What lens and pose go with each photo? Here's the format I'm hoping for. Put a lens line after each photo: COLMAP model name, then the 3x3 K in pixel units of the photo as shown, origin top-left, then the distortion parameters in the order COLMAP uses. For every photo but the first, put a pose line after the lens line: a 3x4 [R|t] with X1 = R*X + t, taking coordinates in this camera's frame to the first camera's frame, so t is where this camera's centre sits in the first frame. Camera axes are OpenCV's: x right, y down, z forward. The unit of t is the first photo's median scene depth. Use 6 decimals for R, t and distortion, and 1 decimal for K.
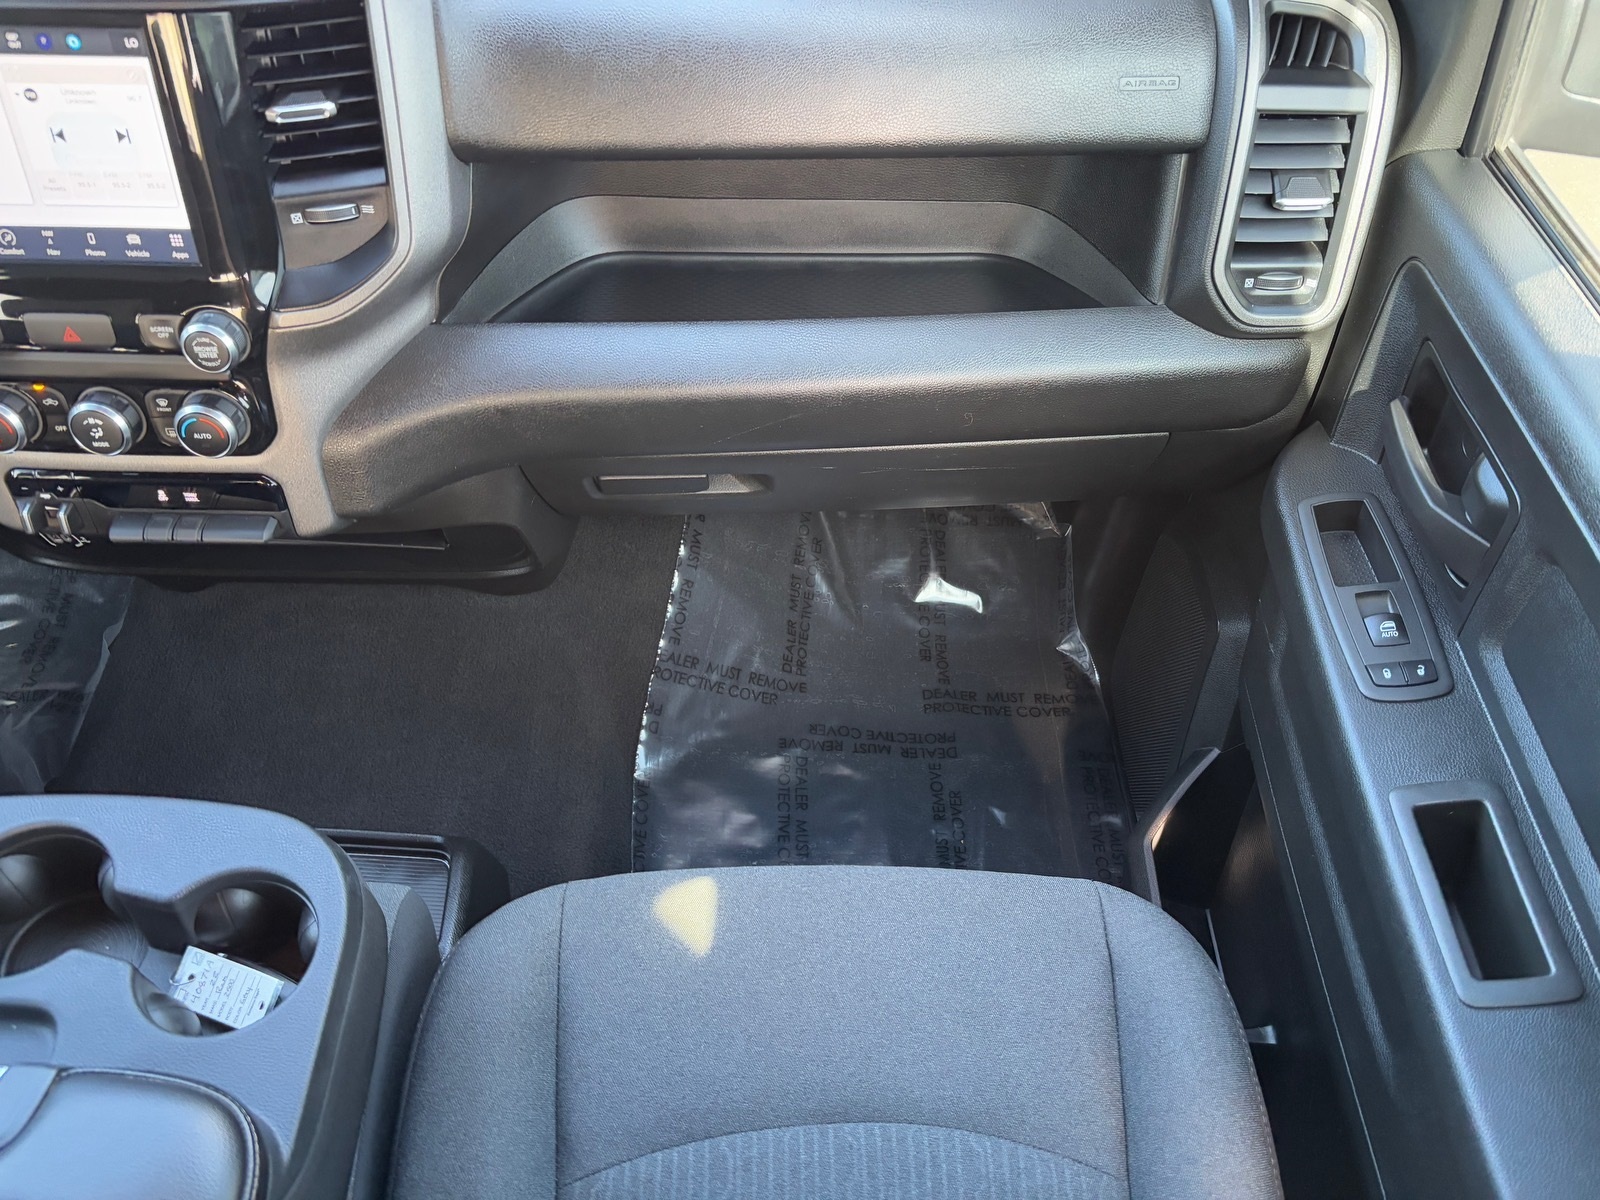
lens RADIAL K [[1237.6, 0, 808.0], [0, 1237.6, 630.6], [0, 0, 1]] dist [0.030529, -0.044808]
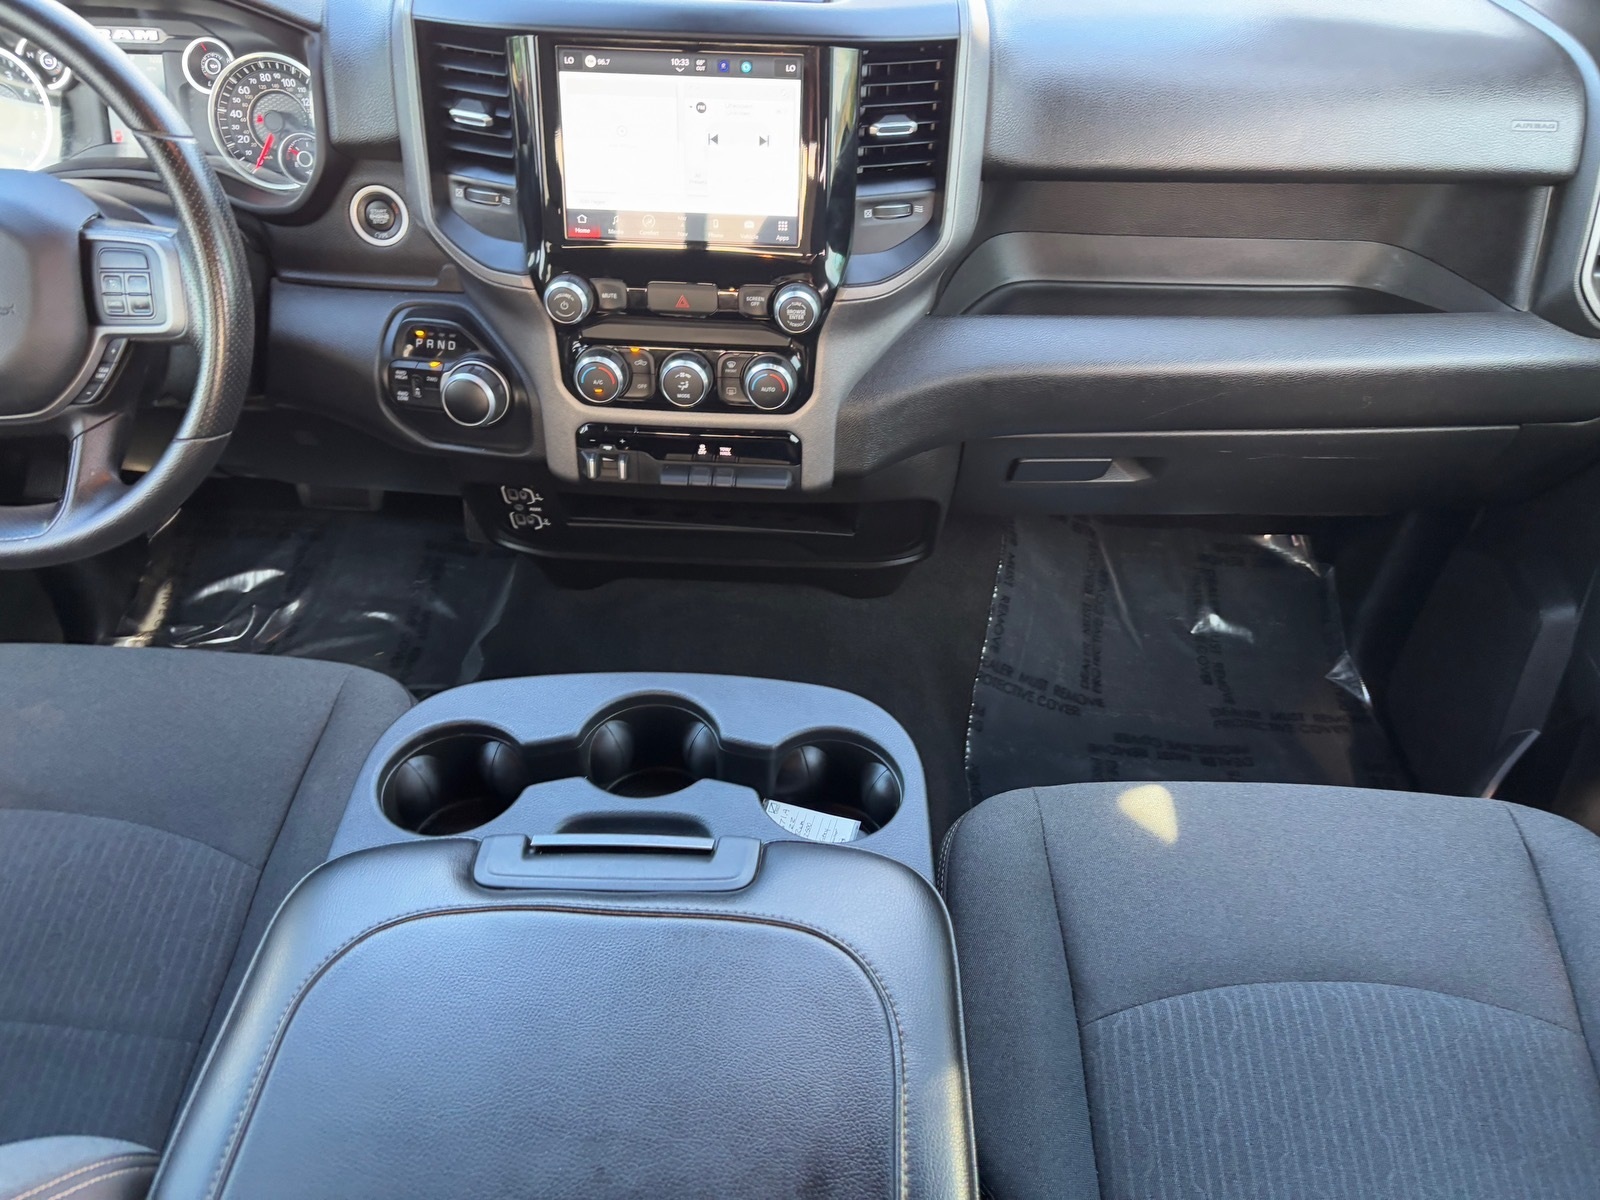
lens RADIAL K [[1237.6, 0, 816.8], [0, 1237.6, 614.9], [0, 0, 1]] dist [0.030529, -0.044808]
pose [[0.999625, 0.017002, -0.021471, -0.394411], [-0.020063, 0.988252, -0.151510, 0.238422], [0.018643, 0.151884, 0.988222, -0.164189]]
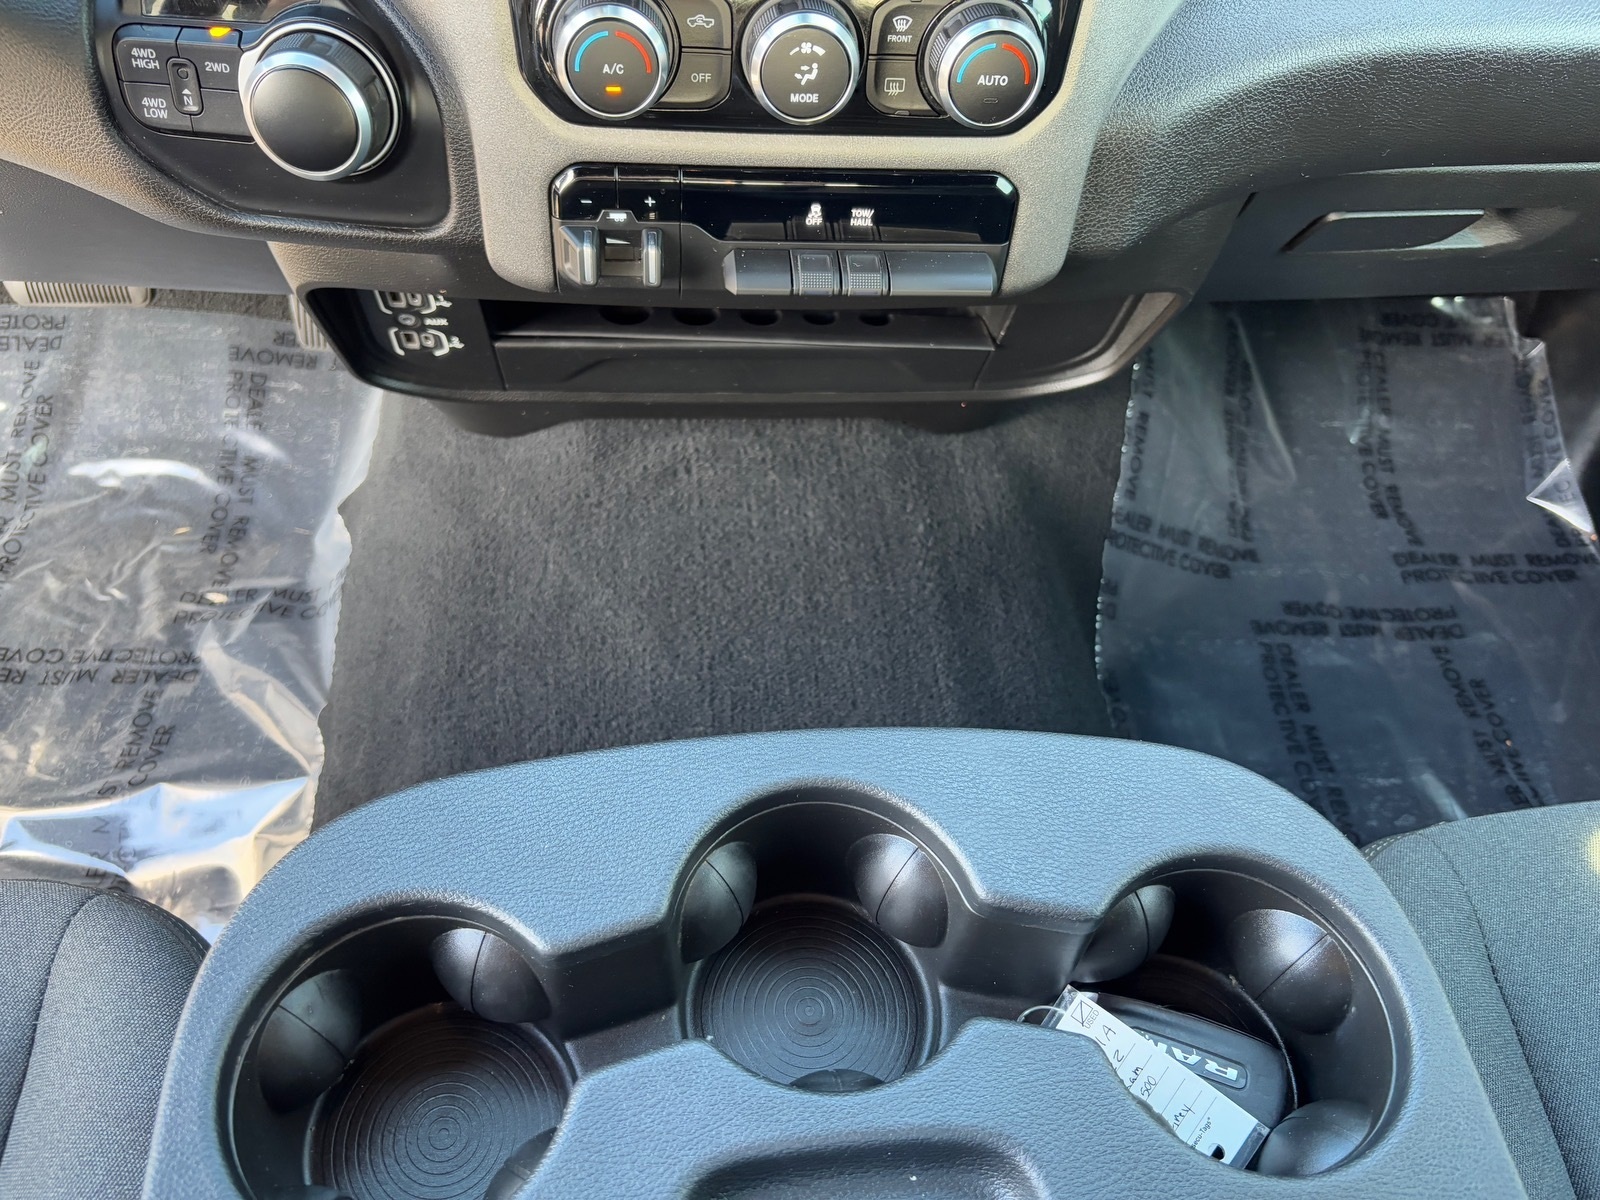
lens RADIAL K [[1237.6, 0, 797.9], [0, 1237.6, 604.8], [0, 0, 1]] dist [0.030529, -0.044808]
pose [[0.995442, -0.033141, 0.089425, -0.608191], [0.028034, 0.997936, 0.057769, 0.041223], [-0.091155, -0.054998, 0.994317, 0.427330]]
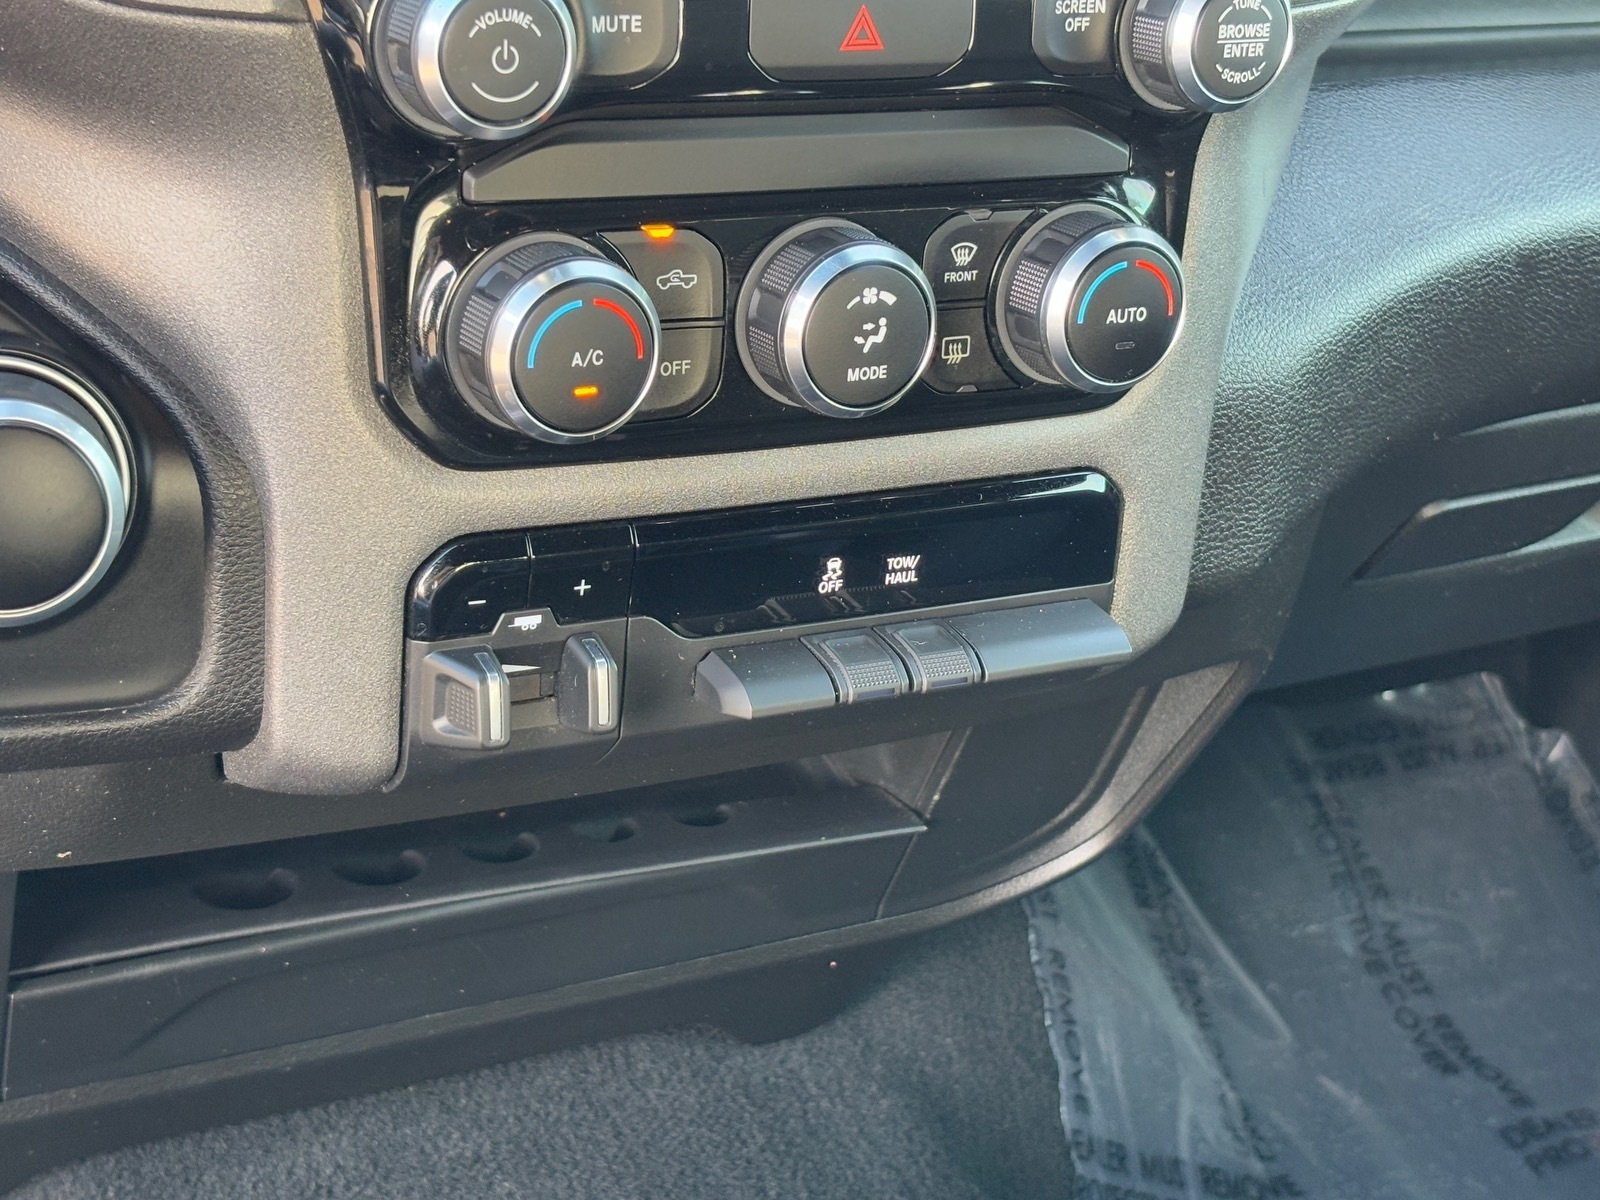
lens RADIAL K [[2683.9, 0, 787.6], [0, 2683.9, 603.3], [0, 0, 1]] dist [0.133876, 0.000000]
pose [[0.880195, -0.137271, 0.454327, -0.896224], [0.274728, 0.927945, -0.251878, 0.081933], [-0.387015, 0.346518, 0.854485, 0.398227]]
